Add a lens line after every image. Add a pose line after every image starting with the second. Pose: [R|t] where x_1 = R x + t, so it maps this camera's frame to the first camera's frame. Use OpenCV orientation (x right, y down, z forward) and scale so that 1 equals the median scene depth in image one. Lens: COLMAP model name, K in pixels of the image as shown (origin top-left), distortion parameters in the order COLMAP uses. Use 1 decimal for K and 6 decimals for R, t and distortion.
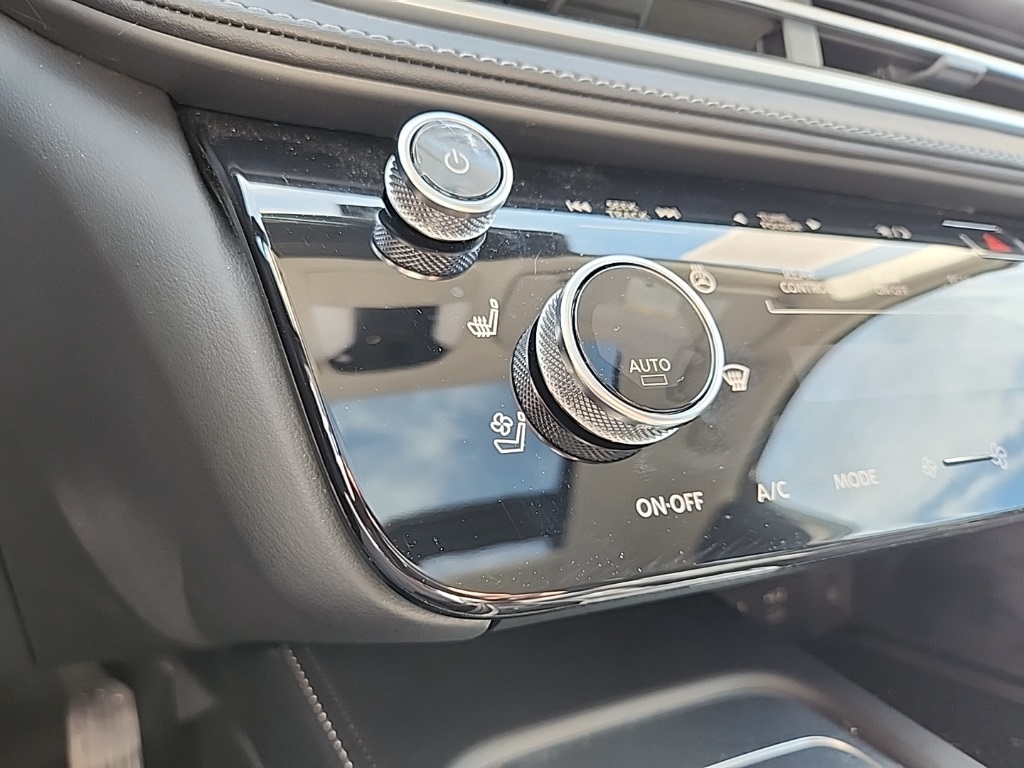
lens RADIAL K [[699.2, 0, 514.3], [0, 699.2, 401.7], [0, 0, 1]] dist [-0.001596, 0.001921]
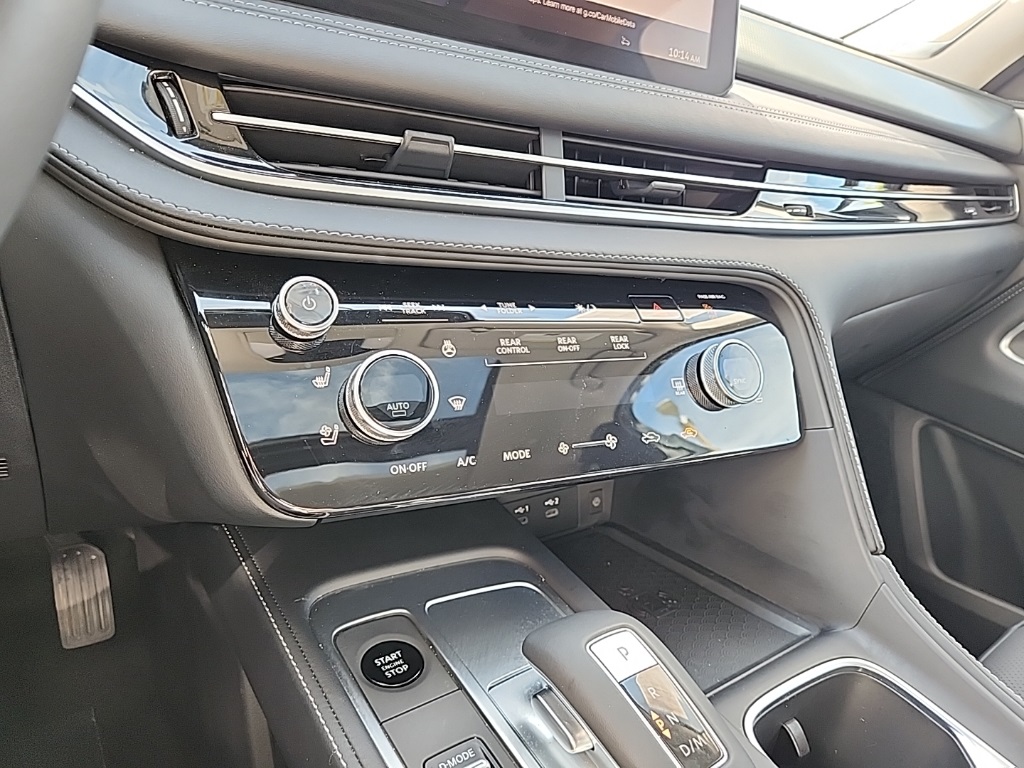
lens RADIAL K [[667.2, 0, 530.4], [0, 667.2, 385.7], [0, 0, 1]] dist [0.038381, -0.057476]
pose [[0.993151, 0.052100, 0.104583, 0.342662], [-0.065072, 0.990055, 0.124726, -0.359154], [-0.097045, -0.130677, 0.986664, -0.961917]]
